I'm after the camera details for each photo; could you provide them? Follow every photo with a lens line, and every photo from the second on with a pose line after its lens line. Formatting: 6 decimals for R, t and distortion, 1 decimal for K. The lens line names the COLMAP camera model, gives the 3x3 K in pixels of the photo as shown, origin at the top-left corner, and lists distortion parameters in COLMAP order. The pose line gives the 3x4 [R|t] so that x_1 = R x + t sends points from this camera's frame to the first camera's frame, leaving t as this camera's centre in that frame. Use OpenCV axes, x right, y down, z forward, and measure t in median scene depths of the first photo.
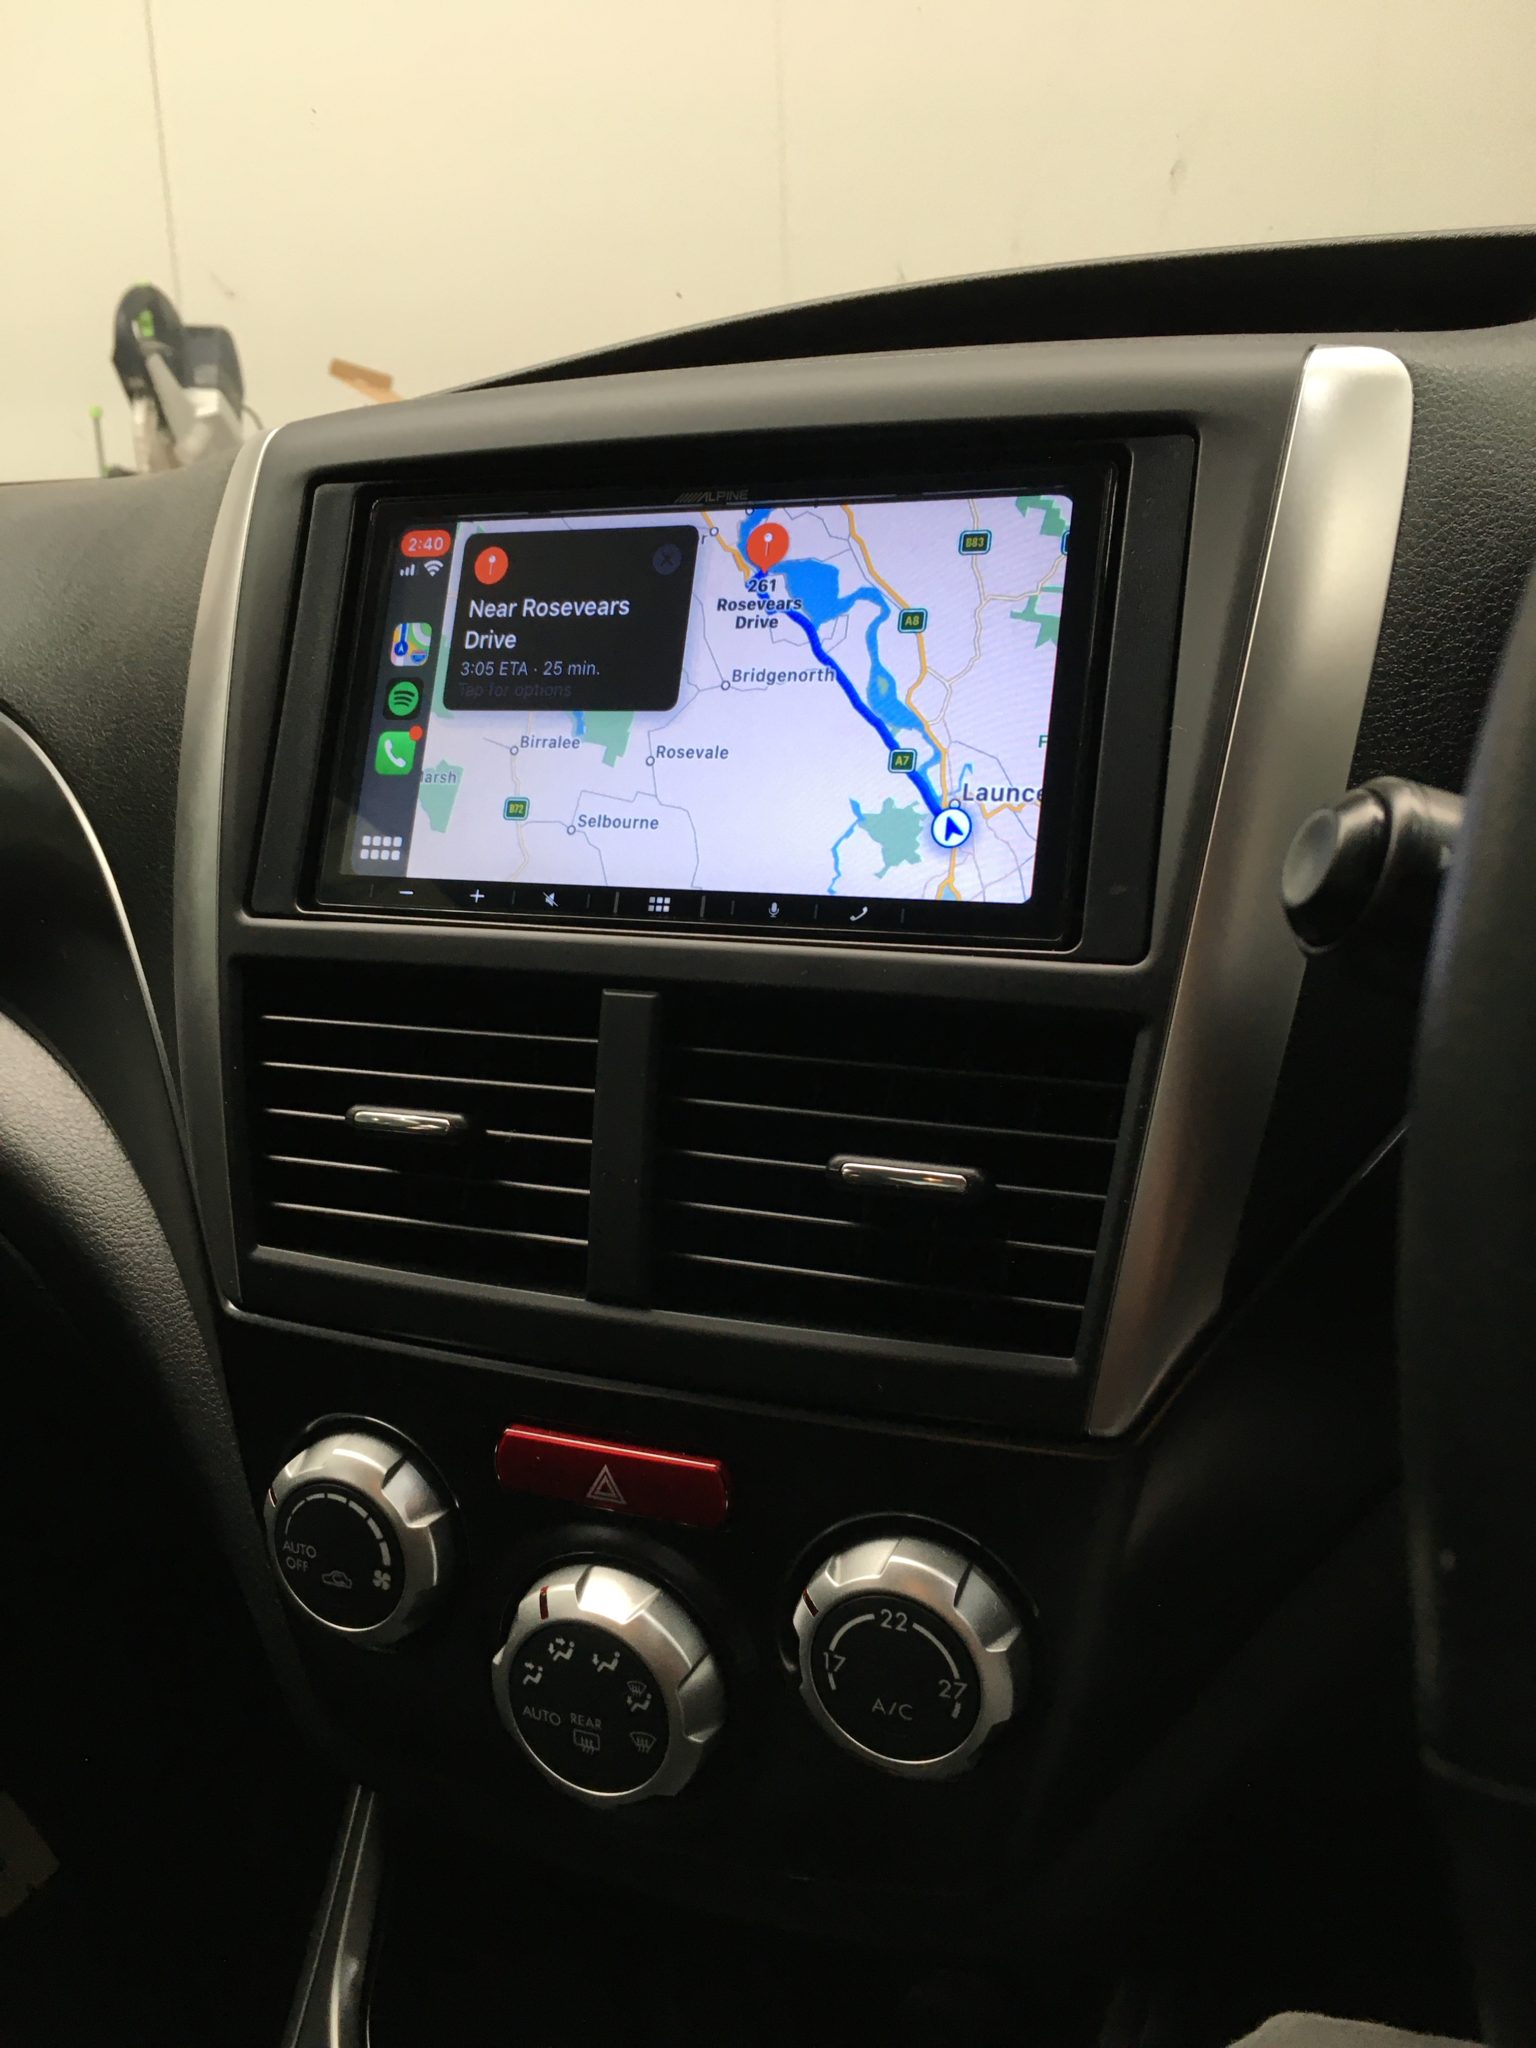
lens RADIAL K [[1719.0, 0, 766.0], [0, 1719.0, 1022.2], [0, 0, 1]] dist [0.055124, -0.081282]
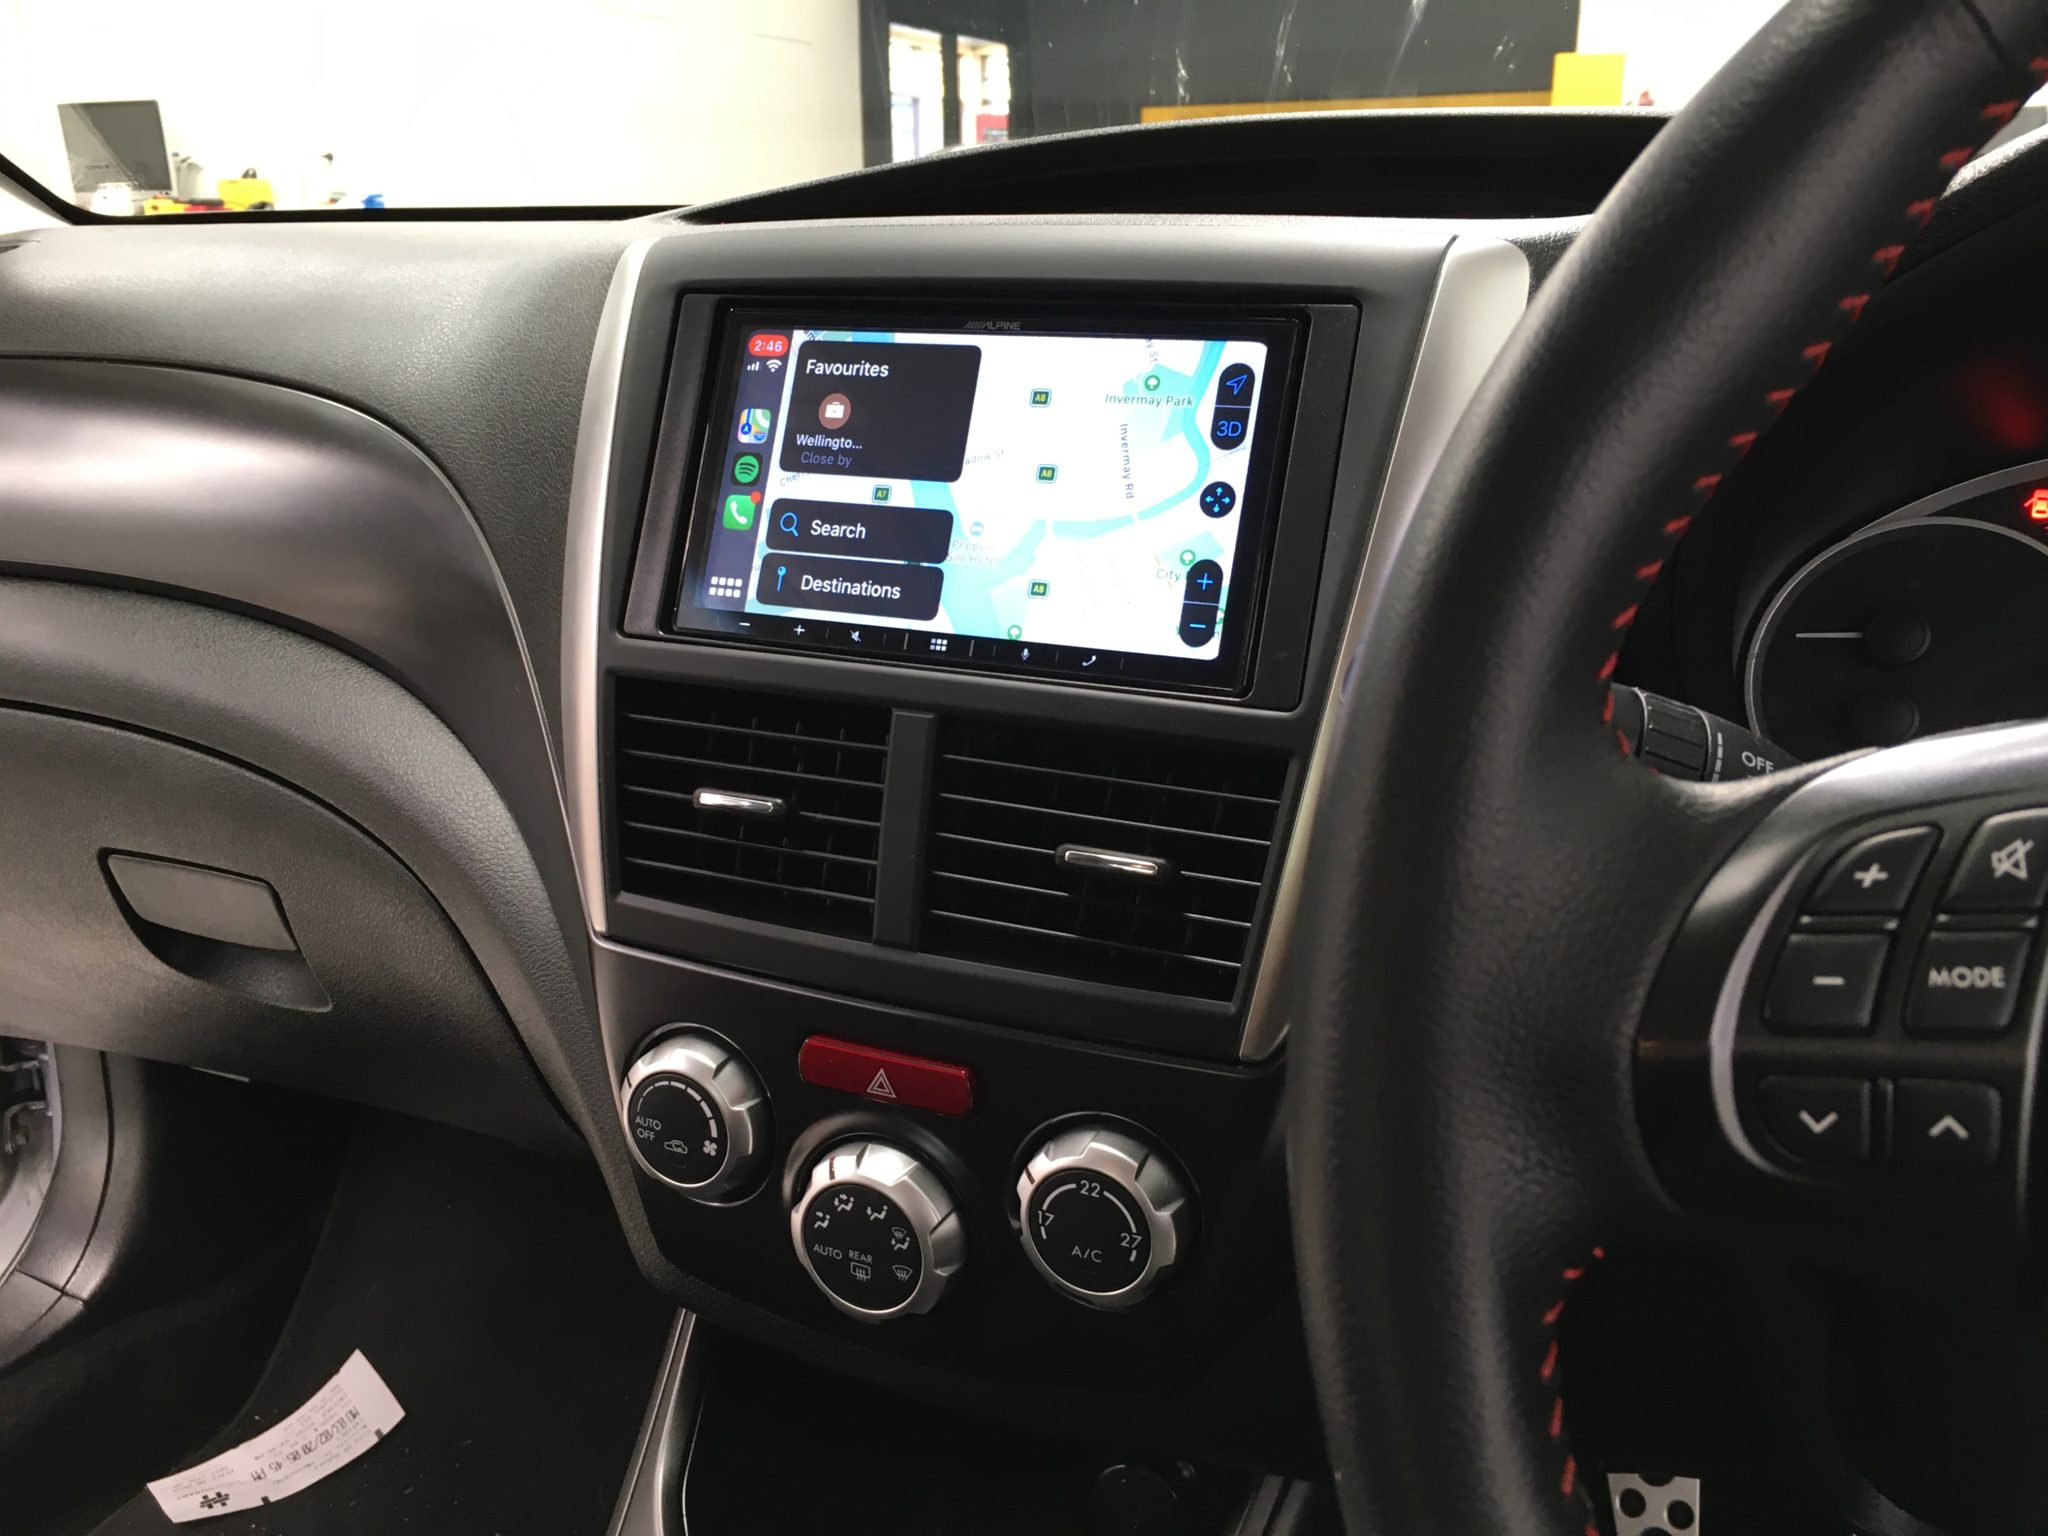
lens RADIAL K [[1719.0, 0, 1020.7], [0, 1719.0, 776.0], [0, 0, 1]] dist [0.055124, -0.081282]
pose [[0.998717, 0.042499, -0.027539, 0.038179], [-0.041040, 0.997827, 0.051542, -0.037641], [0.029669, -0.050345, 0.998291, -0.290150]]
